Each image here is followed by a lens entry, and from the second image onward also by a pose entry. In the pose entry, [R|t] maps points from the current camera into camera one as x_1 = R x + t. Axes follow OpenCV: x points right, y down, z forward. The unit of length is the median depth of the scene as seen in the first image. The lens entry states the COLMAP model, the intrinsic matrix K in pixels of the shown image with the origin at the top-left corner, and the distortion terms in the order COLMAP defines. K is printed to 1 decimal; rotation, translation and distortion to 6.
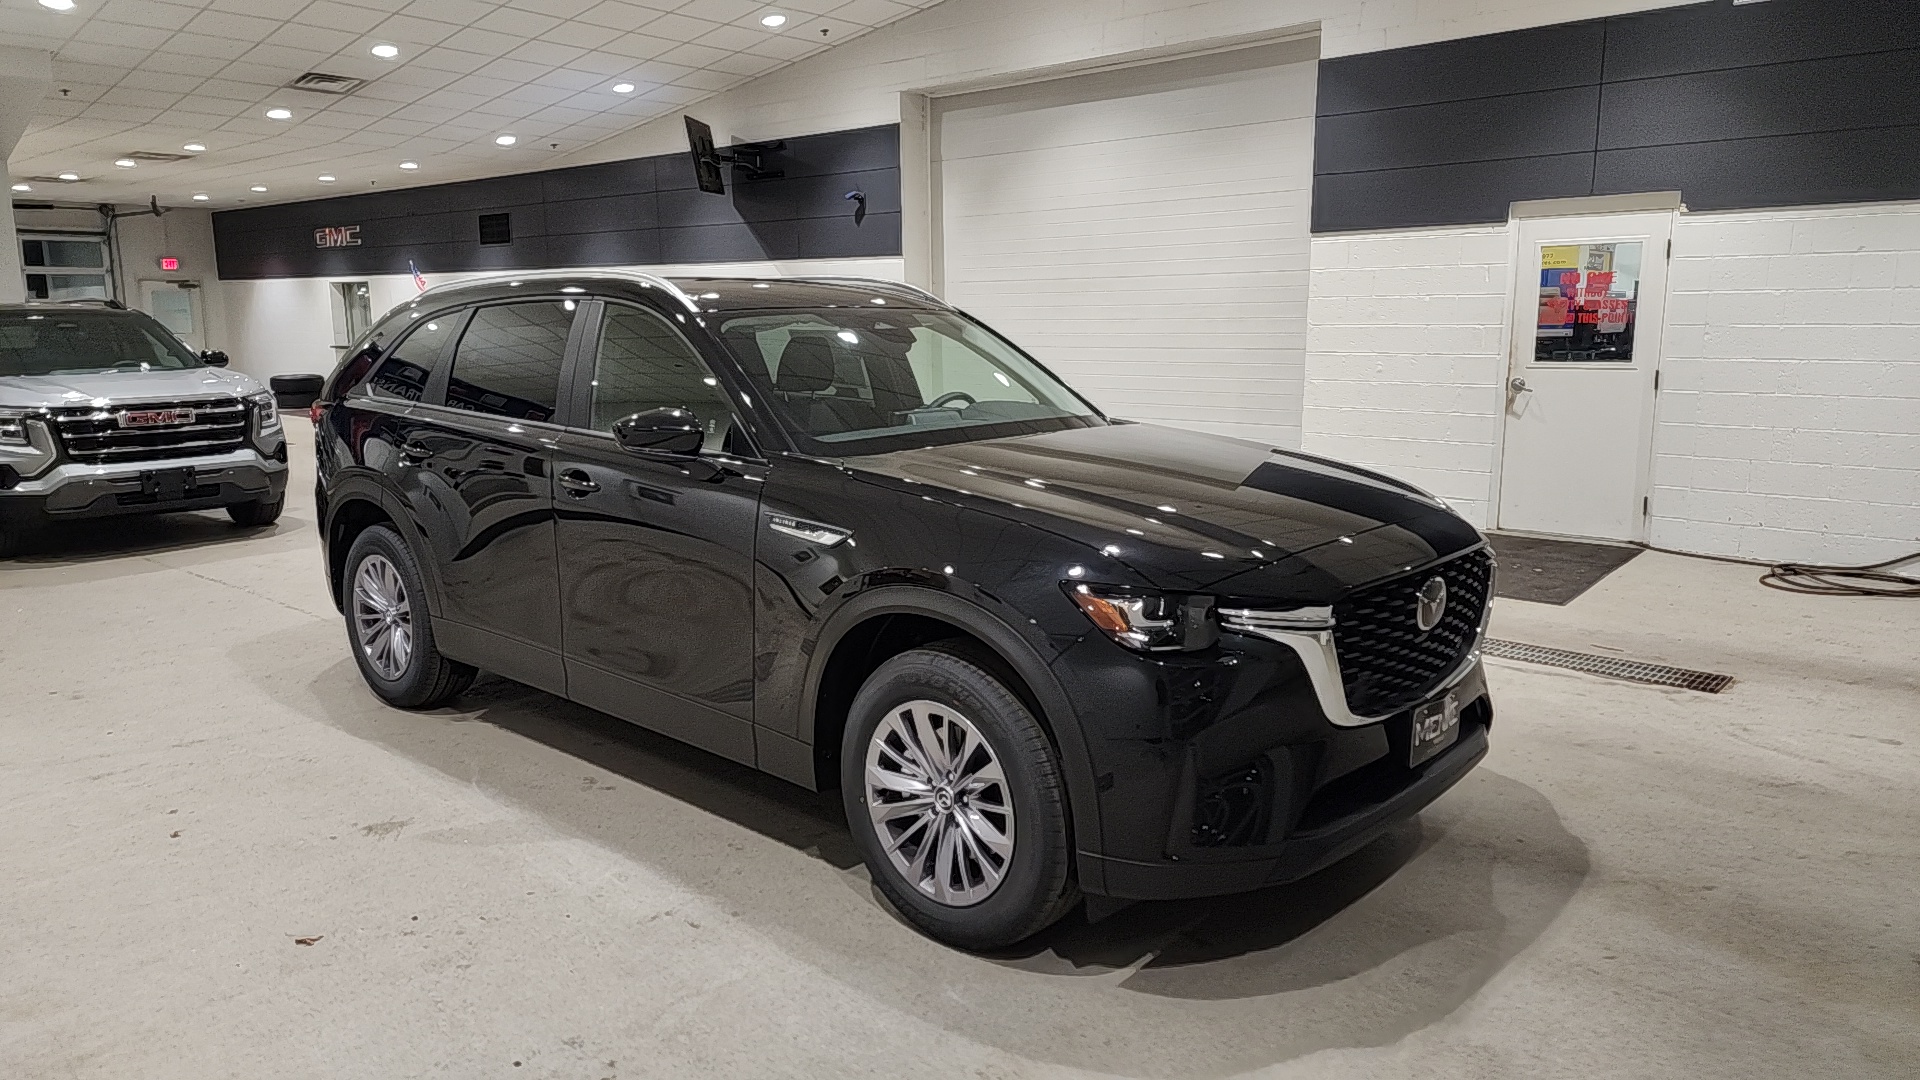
lens RADIAL K [[1285.5, 0, 963.7], [0, 1285.5, 529.6], [0, 0, 1]] dist [0.080189, -0.064025]
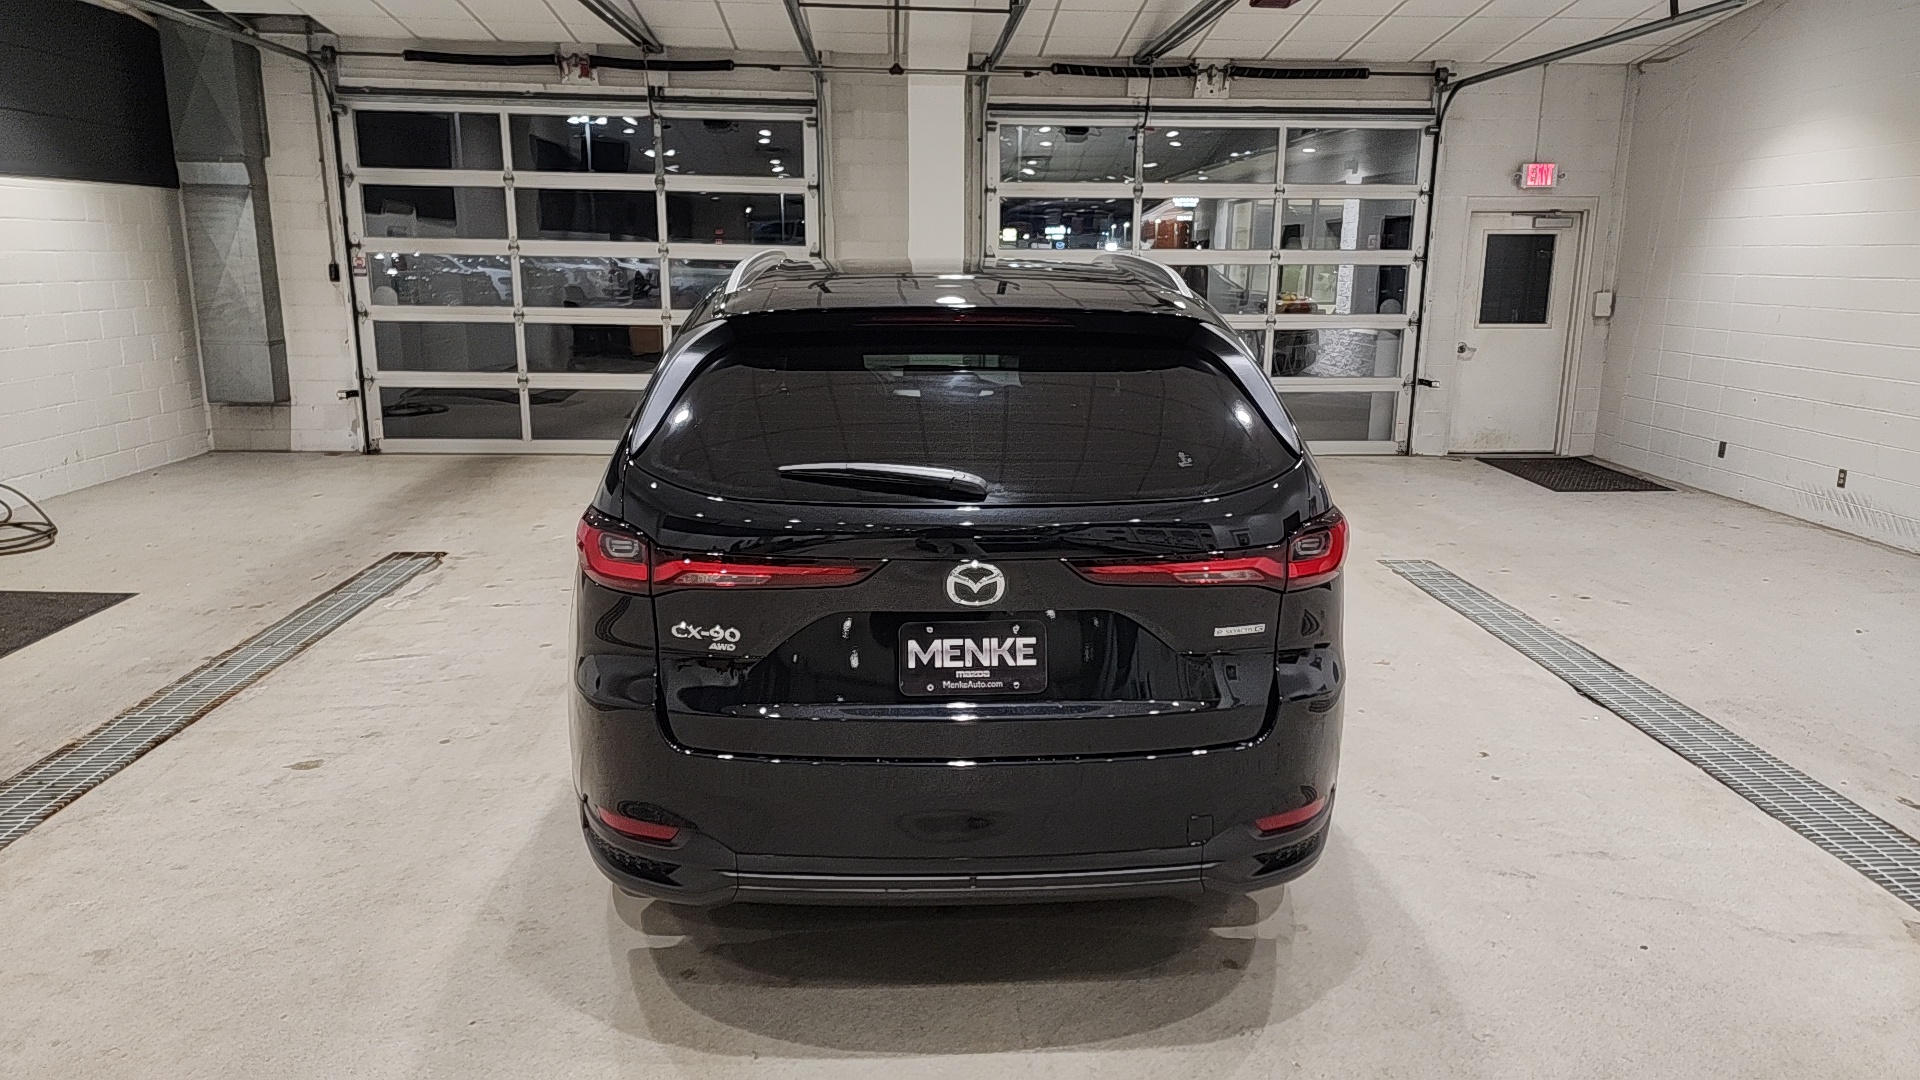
lens RADIAL K [[1276.2, 0, 991.6], [0, 1276.2, 539.1], [0, 0, 1]] dist [0.065482, -0.039953]
pose [[-0.721636, -0.151737, 0.675439, -0.497791], [0.108733, 0.938729, 0.327054, -0.176962], [-0.683681, 0.309456, -0.660922, 0.965905]]
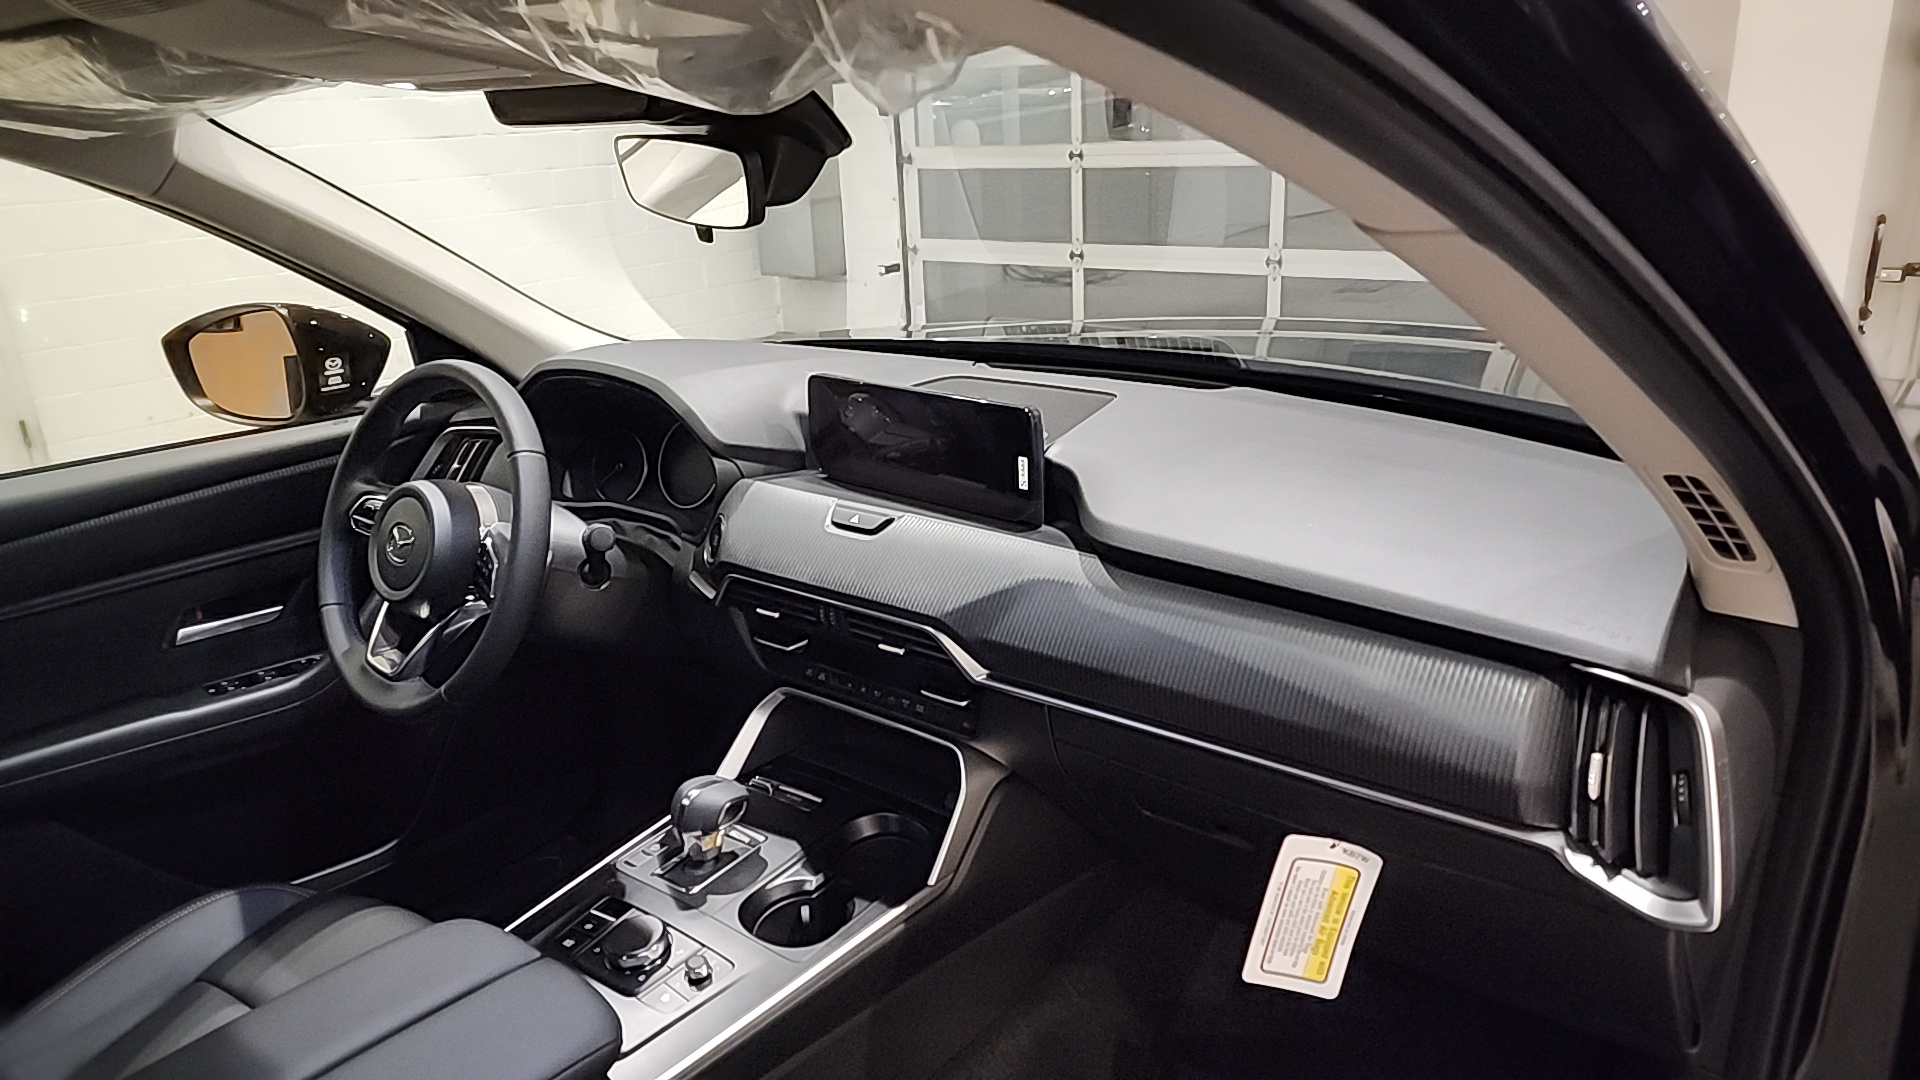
lens RADIAL K [[1285.5, 0, 963.7], [0, 1285.5, 529.6], [0, 0, 1]] dist [0.080189, -0.064025]
pose [[-0.059196, -0.307146, 0.949819, -0.162447], [0.215420, 0.925138, 0.312591, -0.078042], [-0.974726, 0.223115, 0.011401, 0.513814]]
